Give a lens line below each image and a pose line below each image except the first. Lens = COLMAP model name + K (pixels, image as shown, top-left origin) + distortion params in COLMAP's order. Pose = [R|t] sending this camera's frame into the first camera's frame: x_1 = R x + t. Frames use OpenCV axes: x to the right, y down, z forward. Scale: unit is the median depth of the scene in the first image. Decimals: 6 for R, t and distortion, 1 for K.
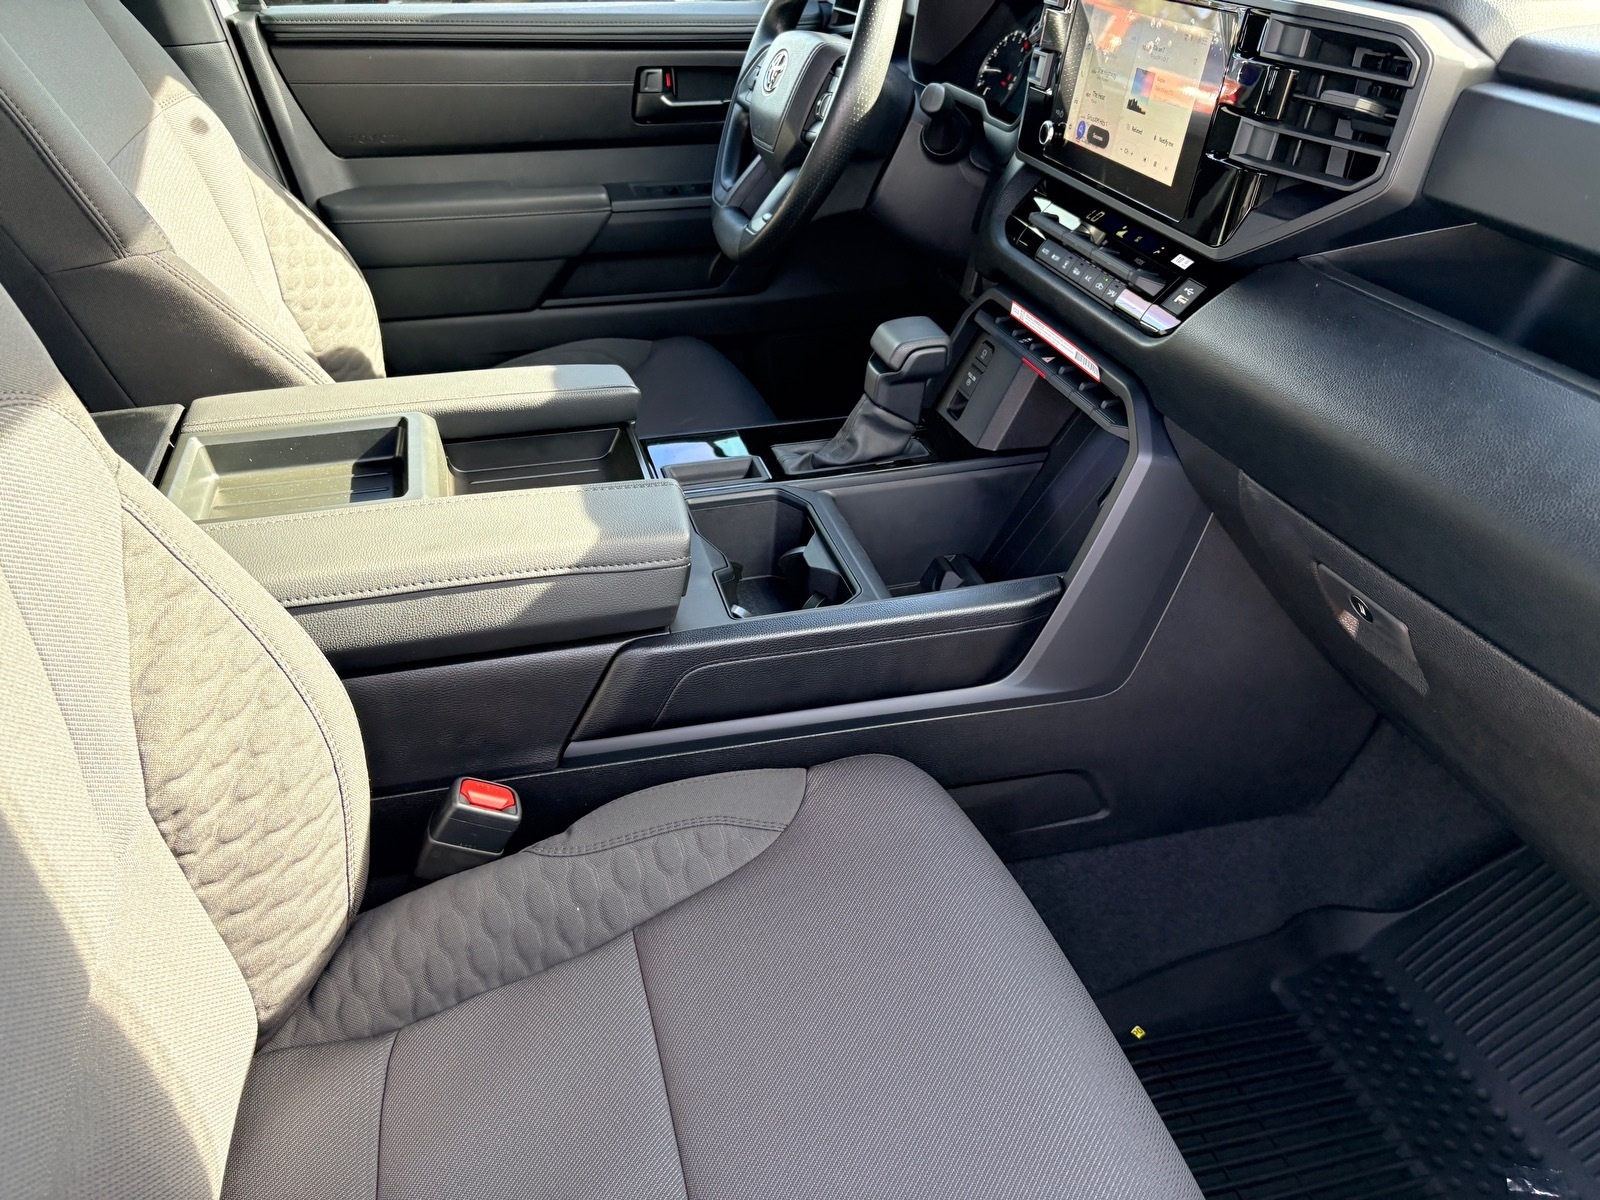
lens RADIAL K [[1220.2, 0, 820.6], [0, 1220.2, 627.4], [0, 0, 1]] dist [0.007286, -0.012587]
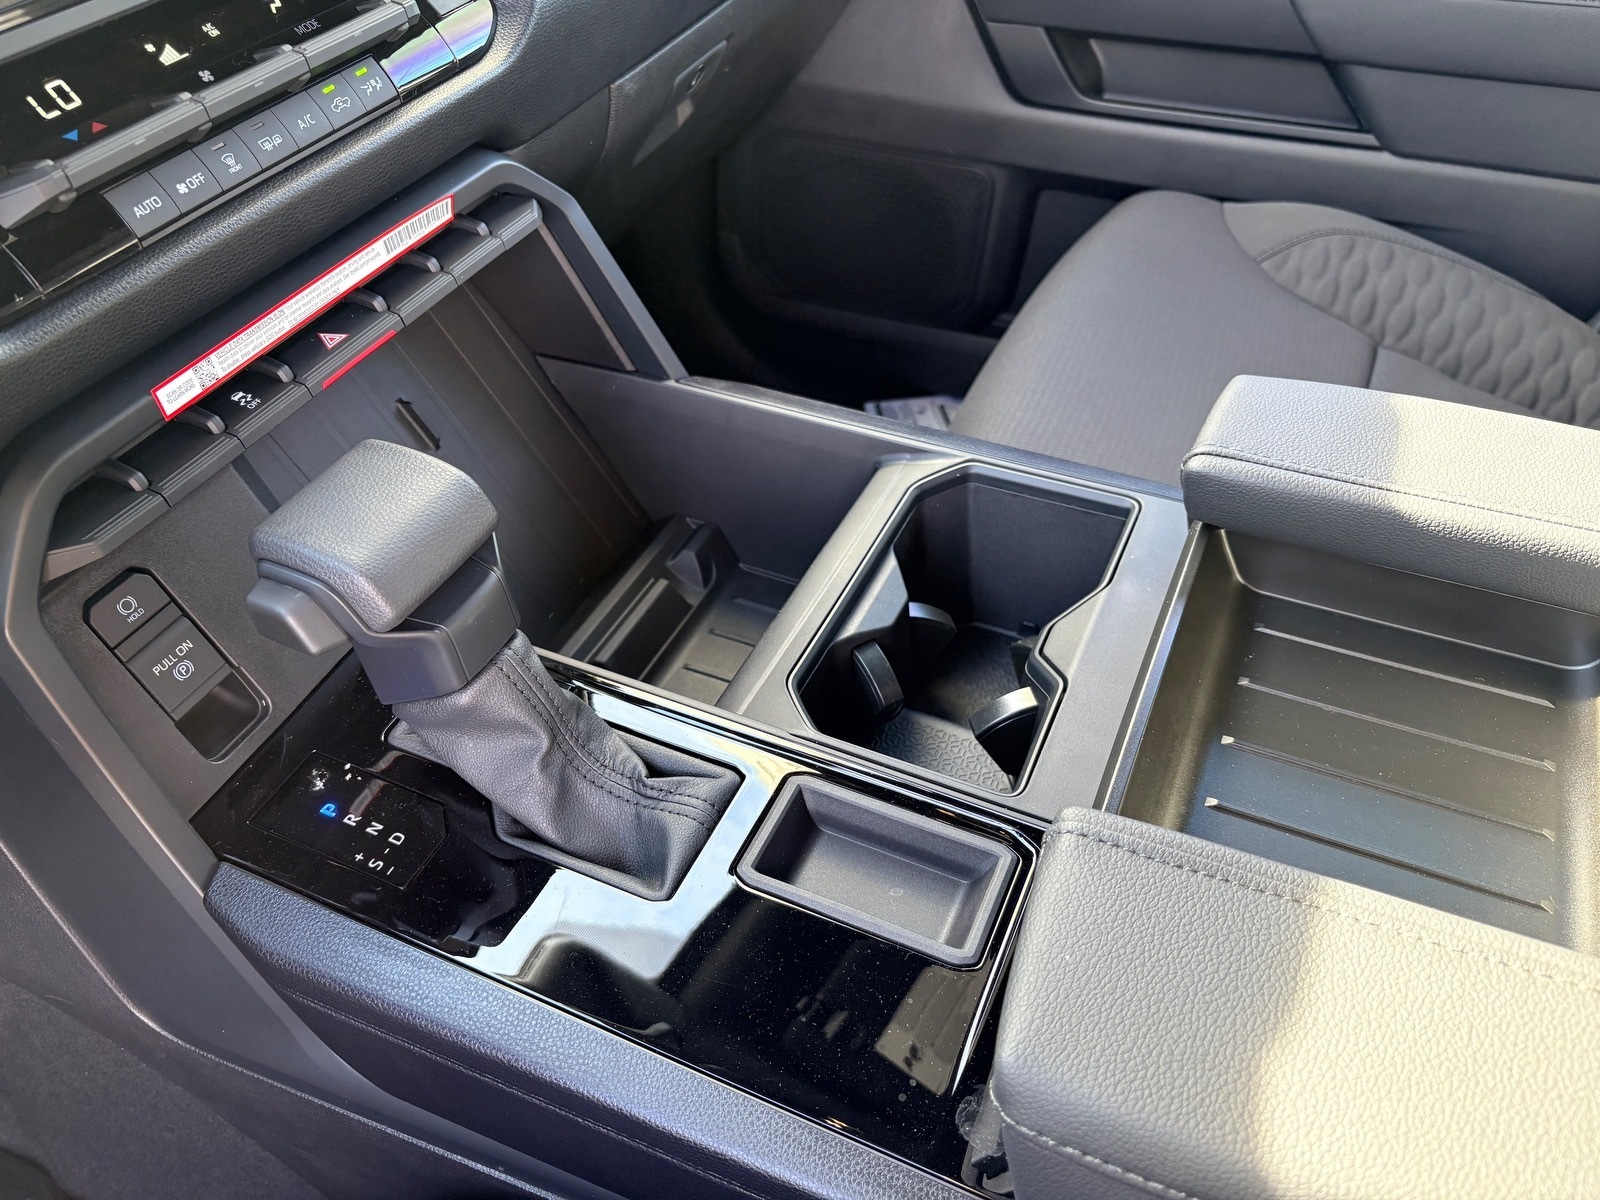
lens RADIAL K [[1220.2, 0, 783.1], [0, 1220.2, 603.1], [0, 0, 1]] dist [0.007286, -0.012587]
pose [[-0.757258, -0.427117, 0.494096, -0.267460], [0.375387, 0.334441, 0.864427, -0.610879], [-0.534457, 0.840072, -0.092924, 1.179030]]
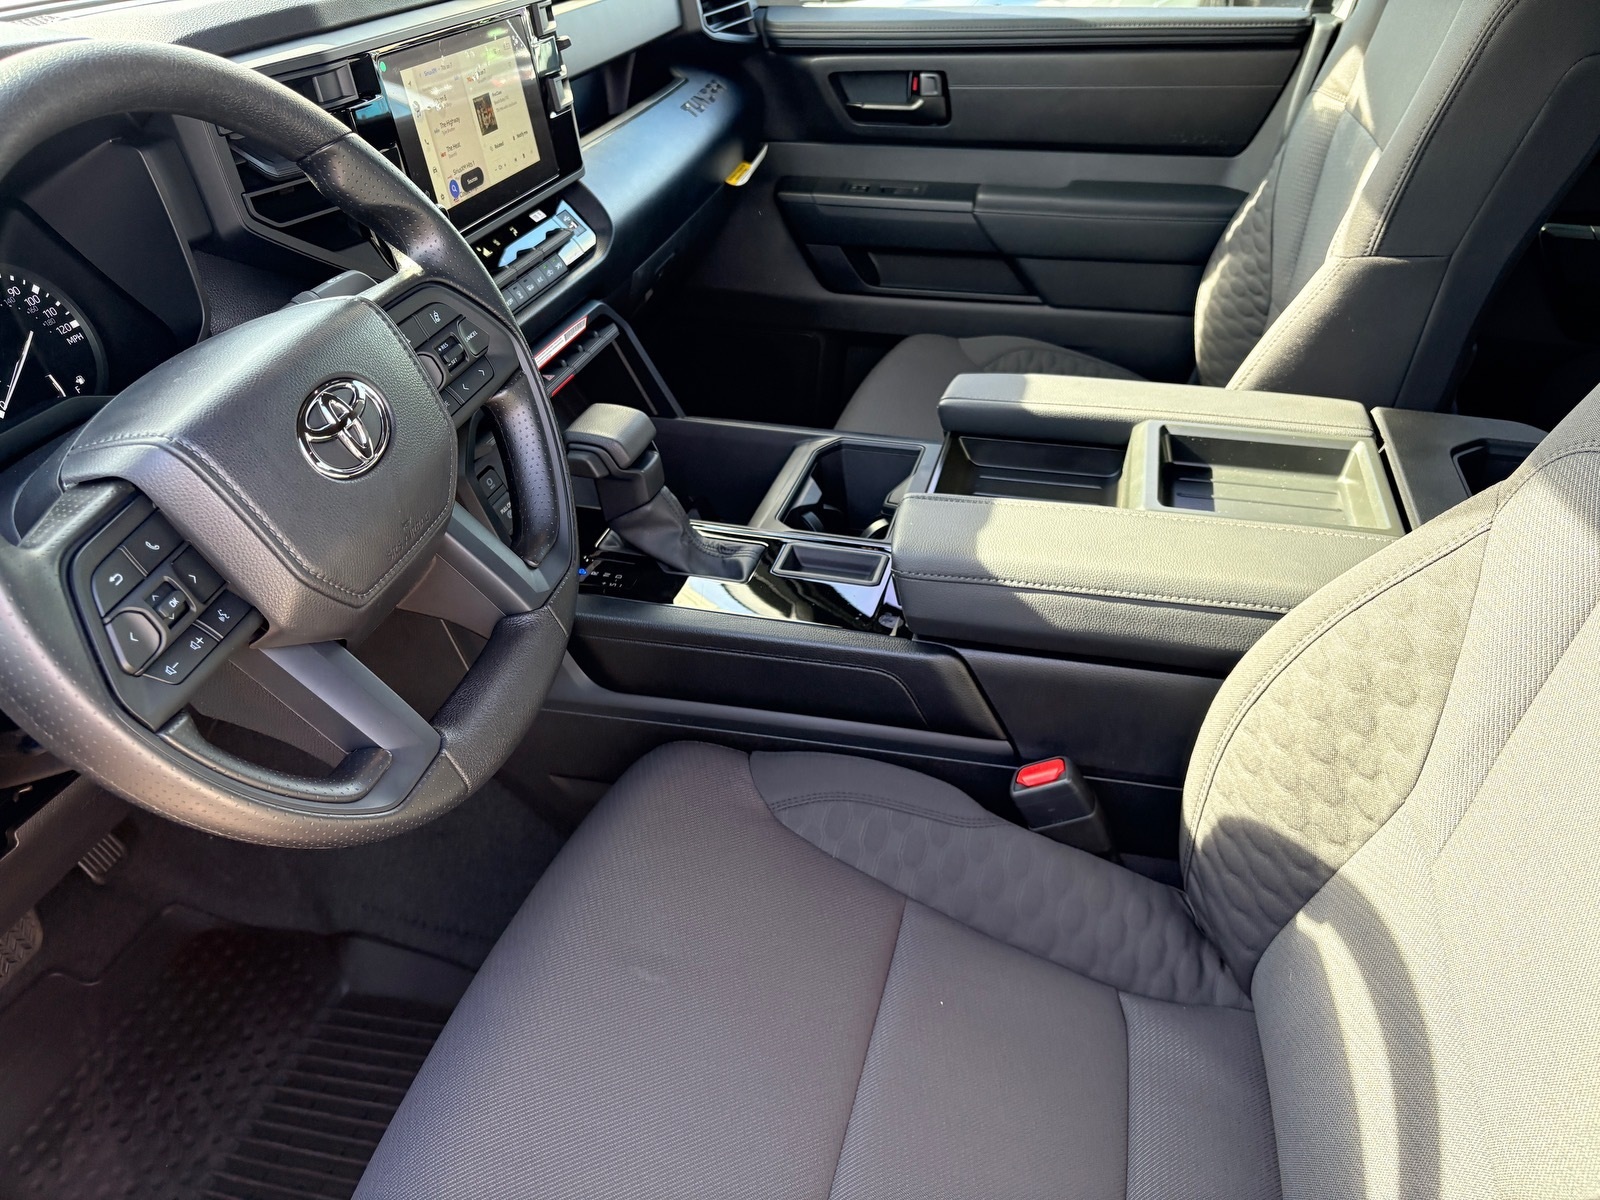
lens RADIAL K [[1220.2, 0, 798.9], [0, 1220.2, 602.3], [0, 0, 1]] dist [0.007286, -0.012587]
pose [[-0.863276, -0.266938, 0.428368, -0.562548], [0.278374, 0.456145, 0.845245, -1.082271], [-0.421026, 0.848926, -0.319470, 1.597385]]
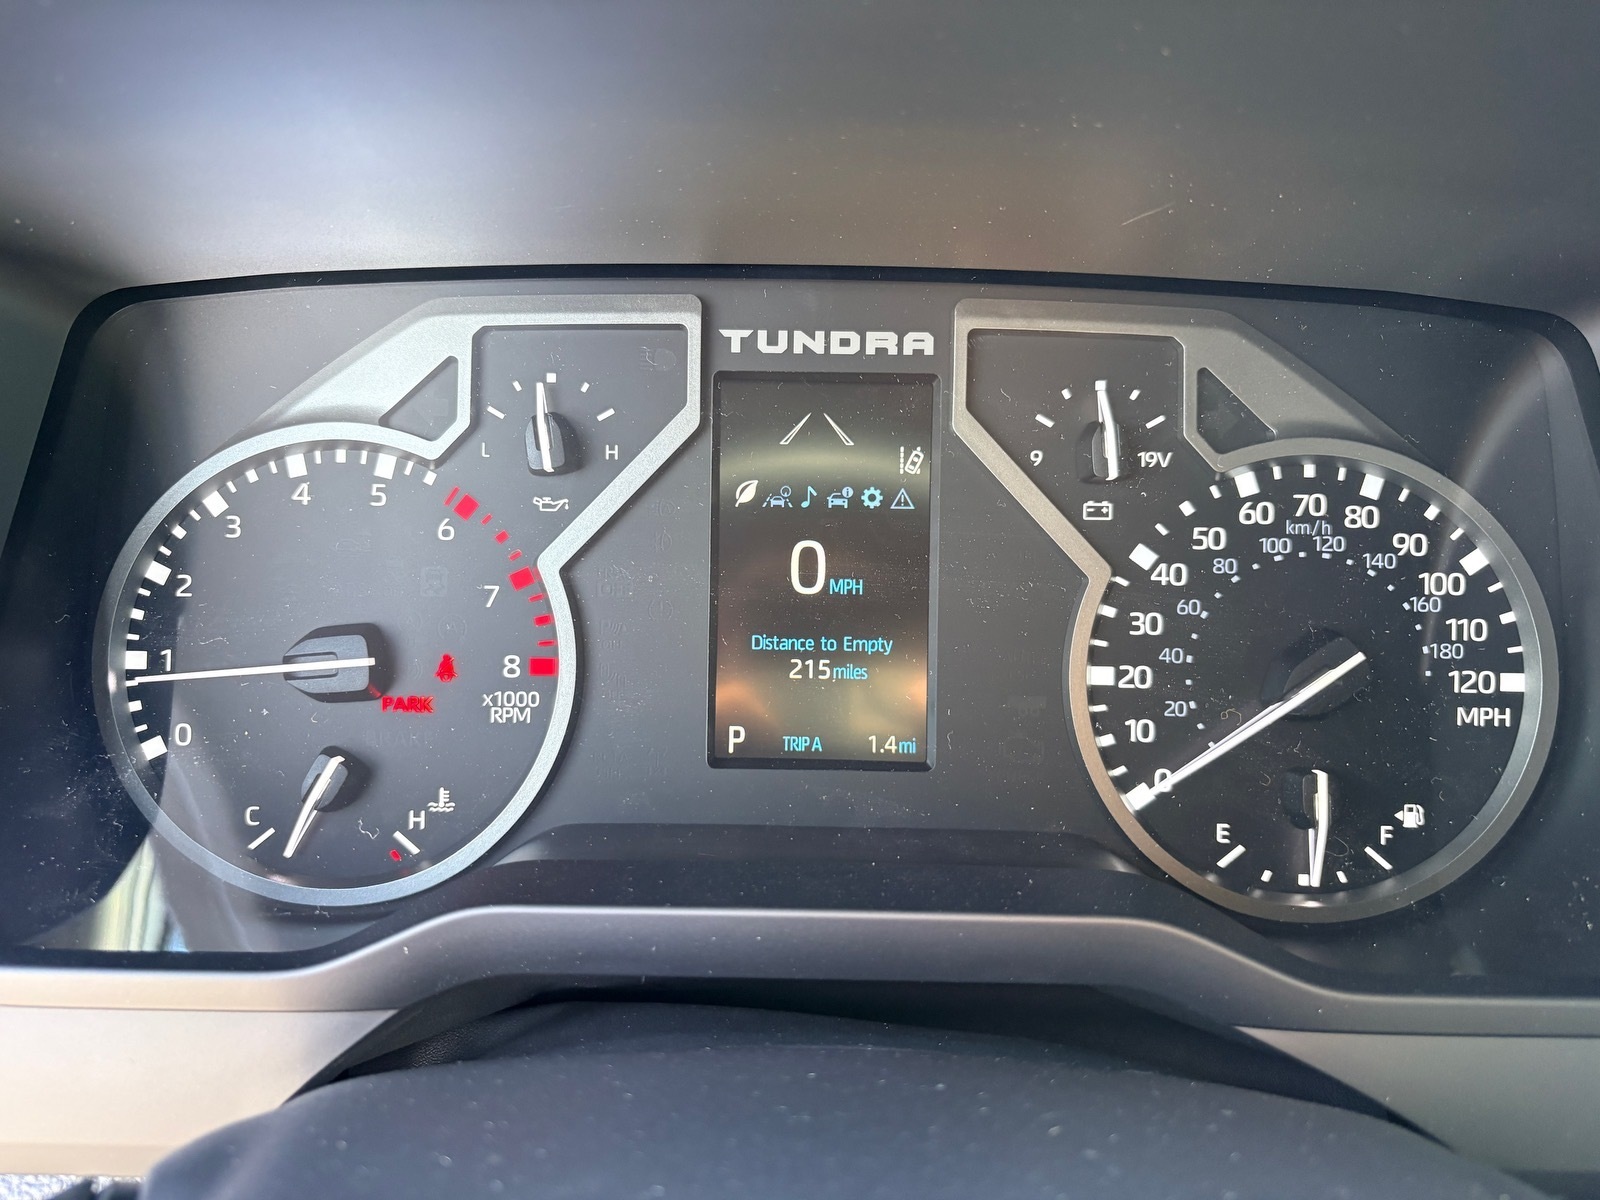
lens RADIAL K [[1220.2, 0, 808.3], [0, 1220.2, 605.1], [0, 0, 1]] dist [0.007286, -0.012587]
pose [[0.282276, -0.394375, 0.874522, 0.000159], [0.506732, 0.835340, 0.213143, -0.750696], [-0.814581, 0.382983, 0.435639, 1.368676]]
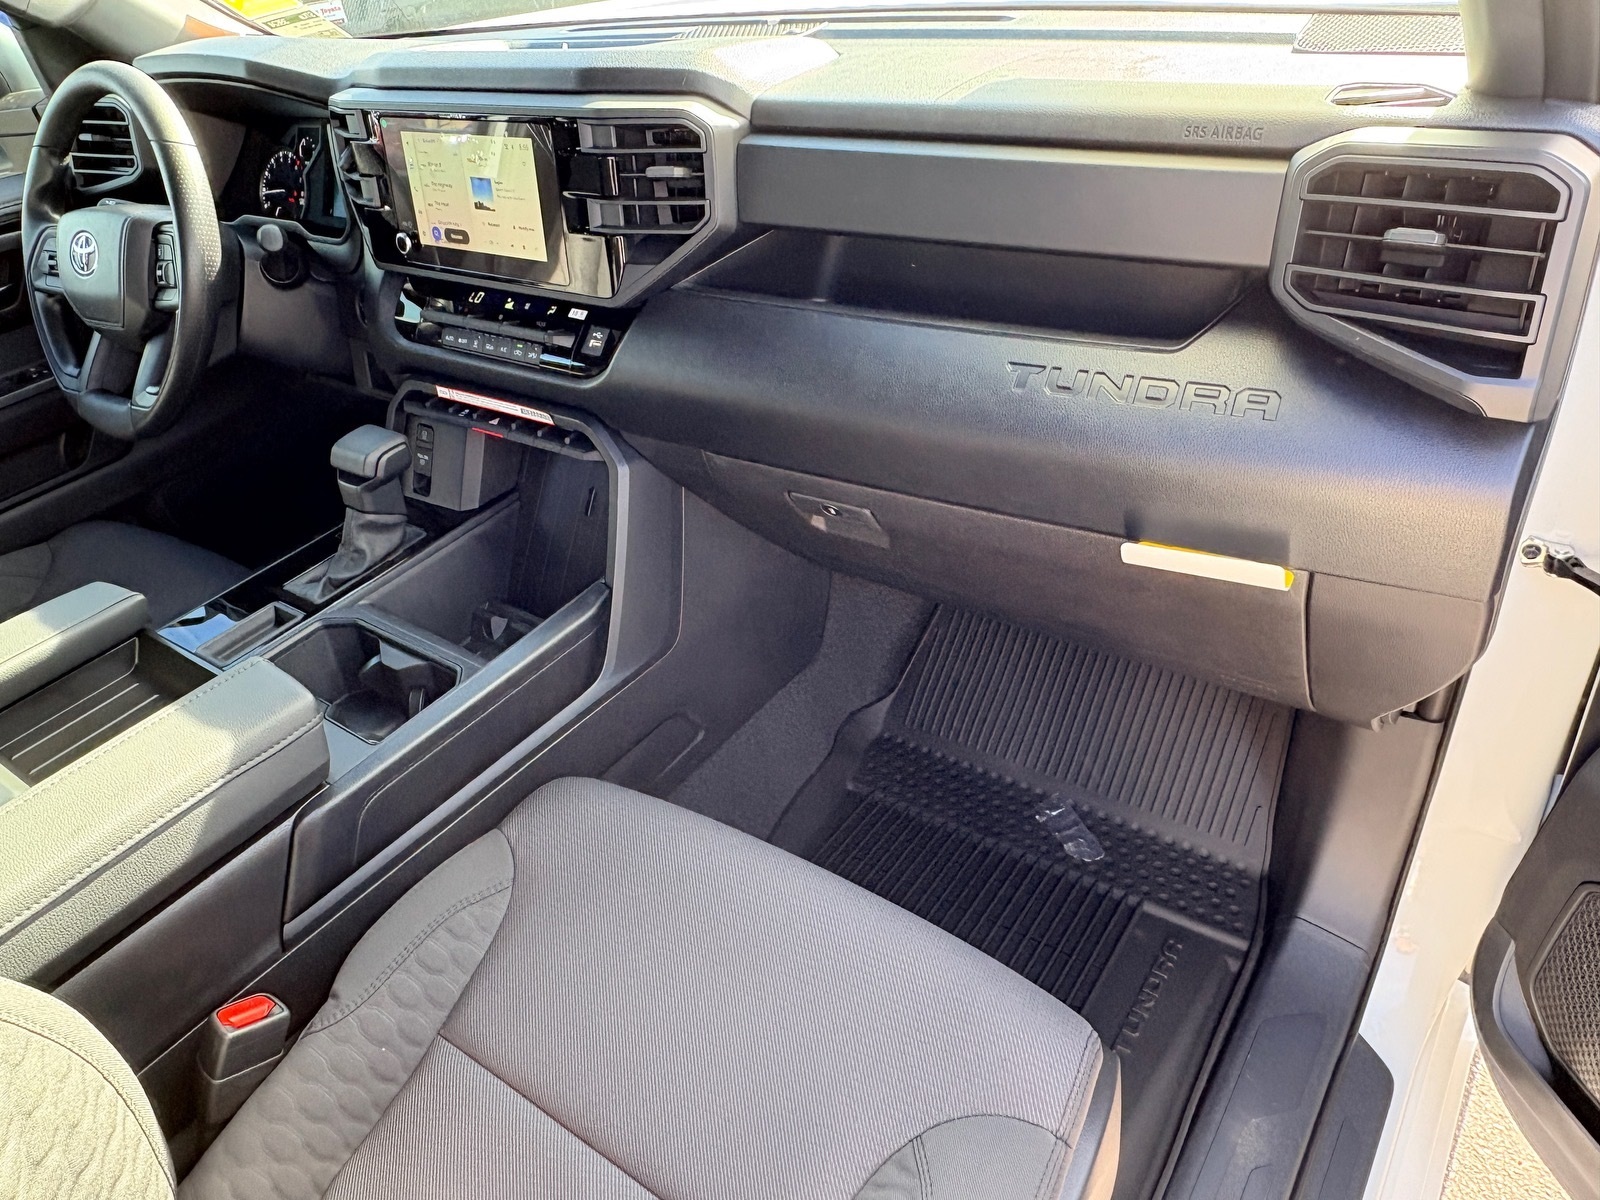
lens RADIAL K [[1075.2, 0, 804.5], [0, 1075.2, 602.0], [0, 0, 1]] dist [-0.012291, 0.001506]
pose [[0.770349, -0.437767, 0.463596, -0.161046], [0.430098, 0.893512, 0.129044, -0.077532], [-0.470720, 0.099983, 0.876599, -0.041564]]
